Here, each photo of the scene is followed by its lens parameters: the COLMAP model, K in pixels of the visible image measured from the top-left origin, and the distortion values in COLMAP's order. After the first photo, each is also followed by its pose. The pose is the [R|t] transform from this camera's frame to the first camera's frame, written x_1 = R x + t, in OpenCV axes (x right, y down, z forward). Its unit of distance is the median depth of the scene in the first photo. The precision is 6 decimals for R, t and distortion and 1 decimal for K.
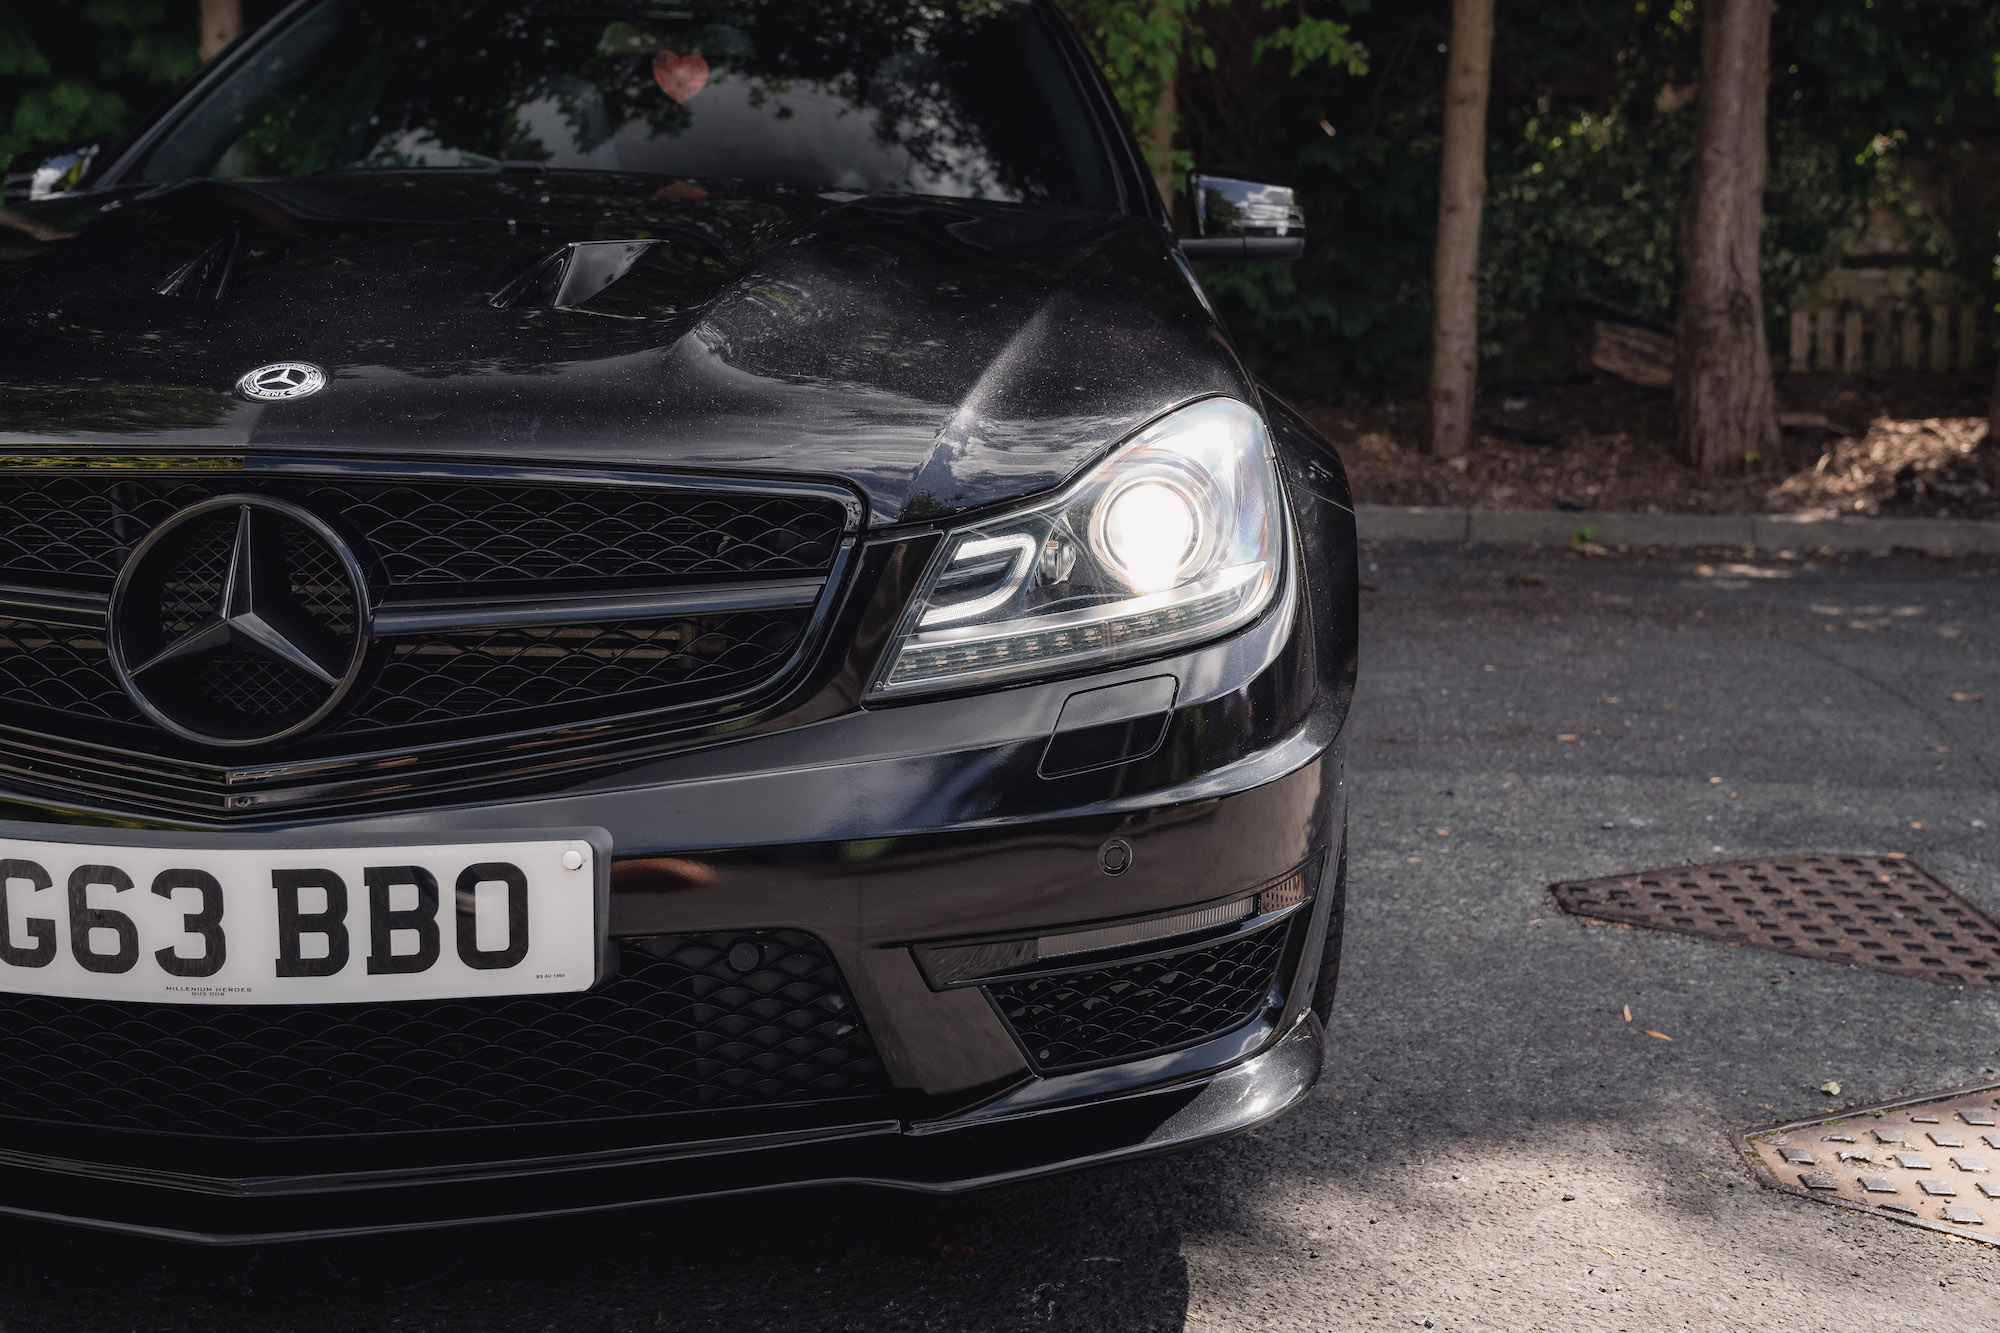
lens RADIAL K [[1914.7, 0, 1000.0], [0, 1914.7, 666.5], [0, 0, 1]] dist [0.051539, -0.019193]
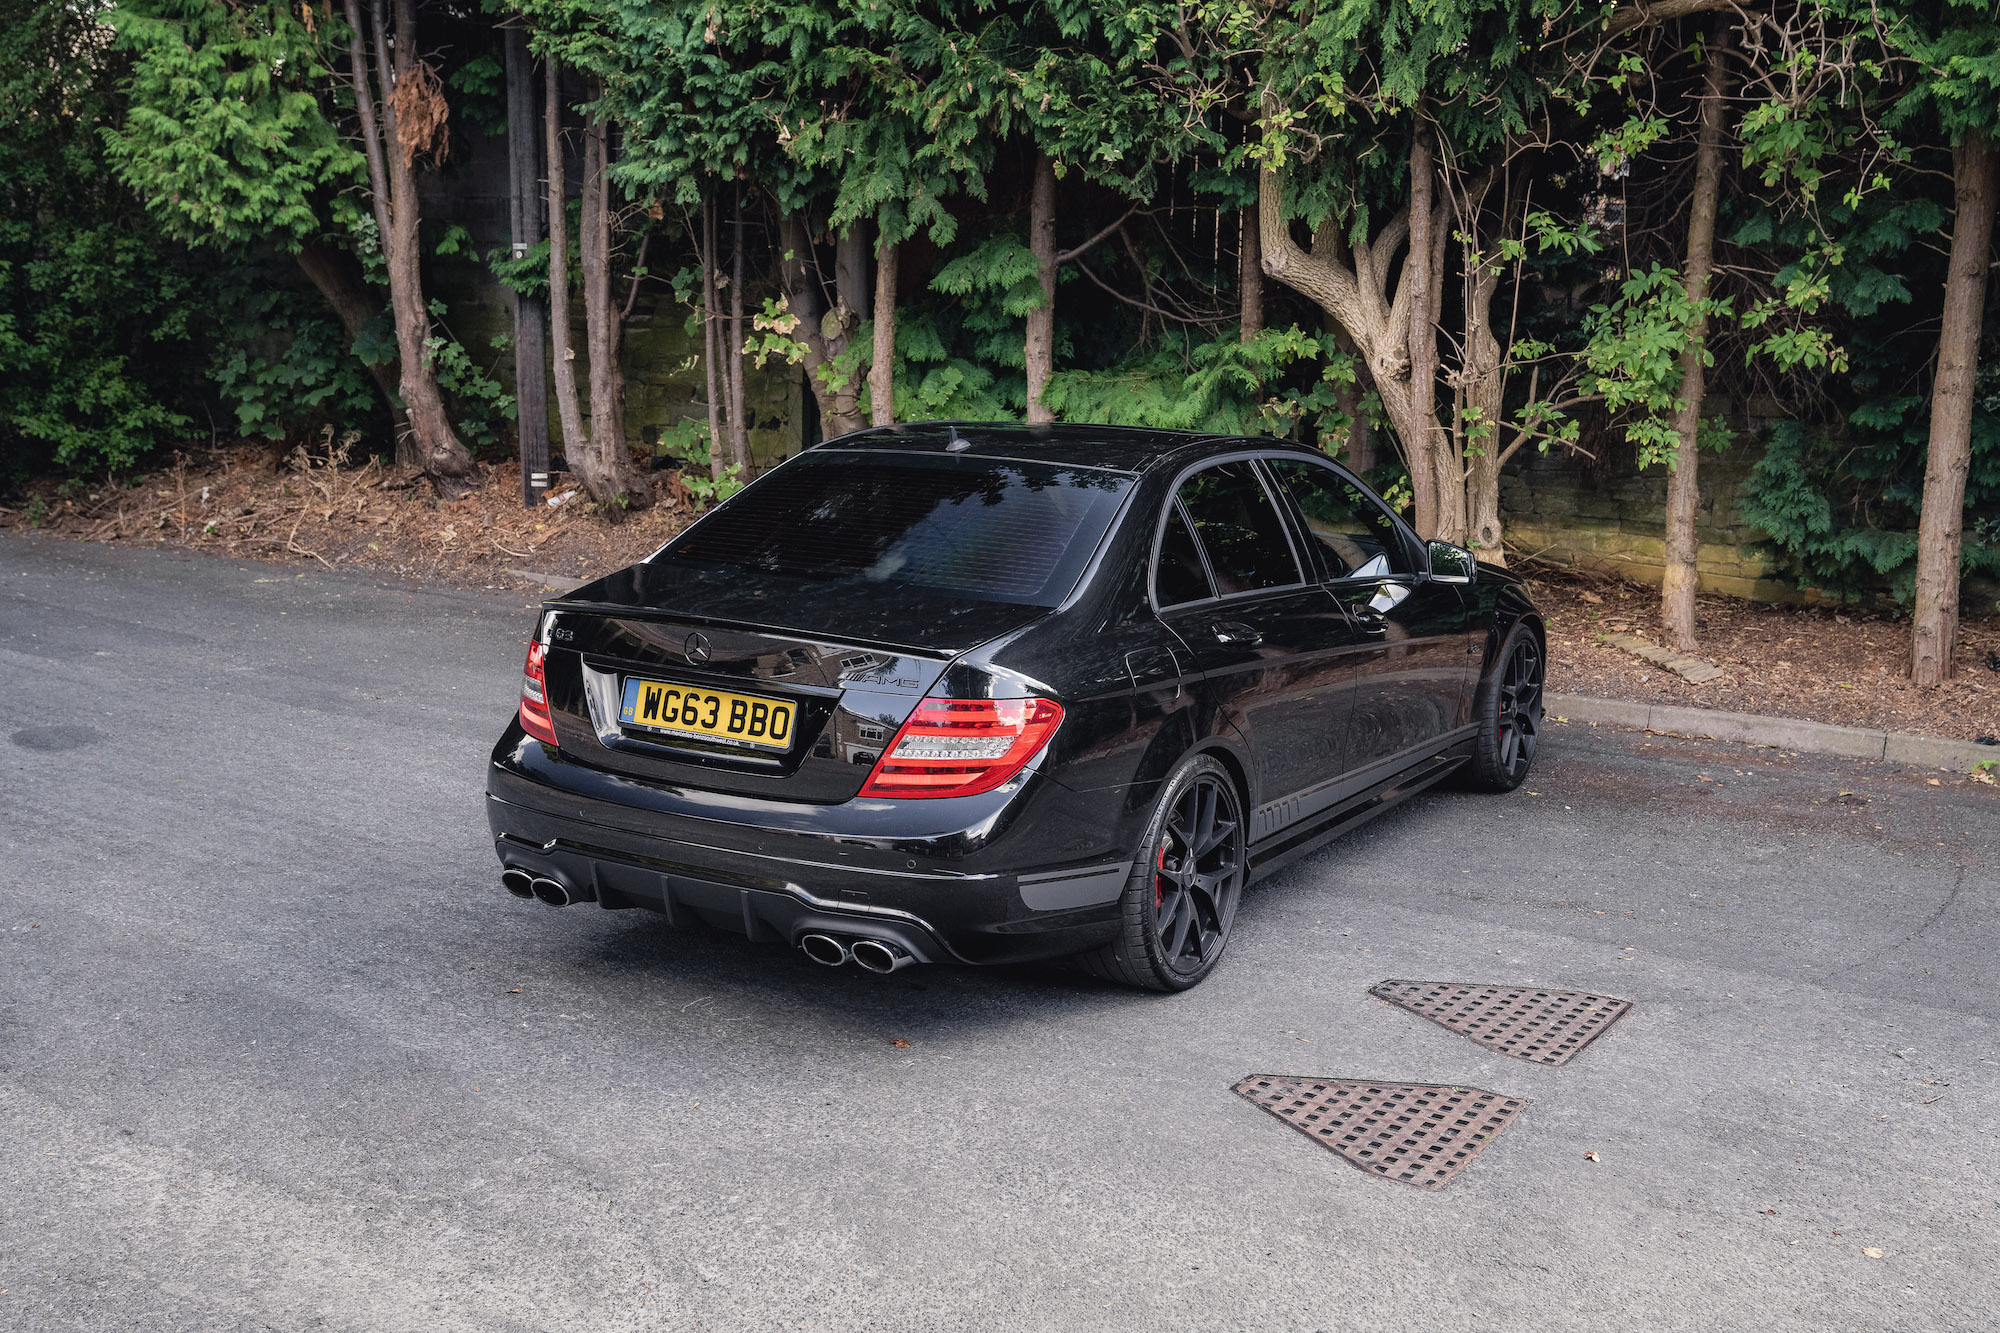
lens RADIAL K [[2081.9, 0, 1000.0], [0, 2081.9, 666.5], [0, 0, 1]] dist [0.071291, 0.006469]
pose [[0.865163, 0.087202, -0.493851, 0.571756], [-0.102558, 0.994719, -0.004026, -0.084390], [0.490891, 0.054131, 0.869537, -0.602417]]
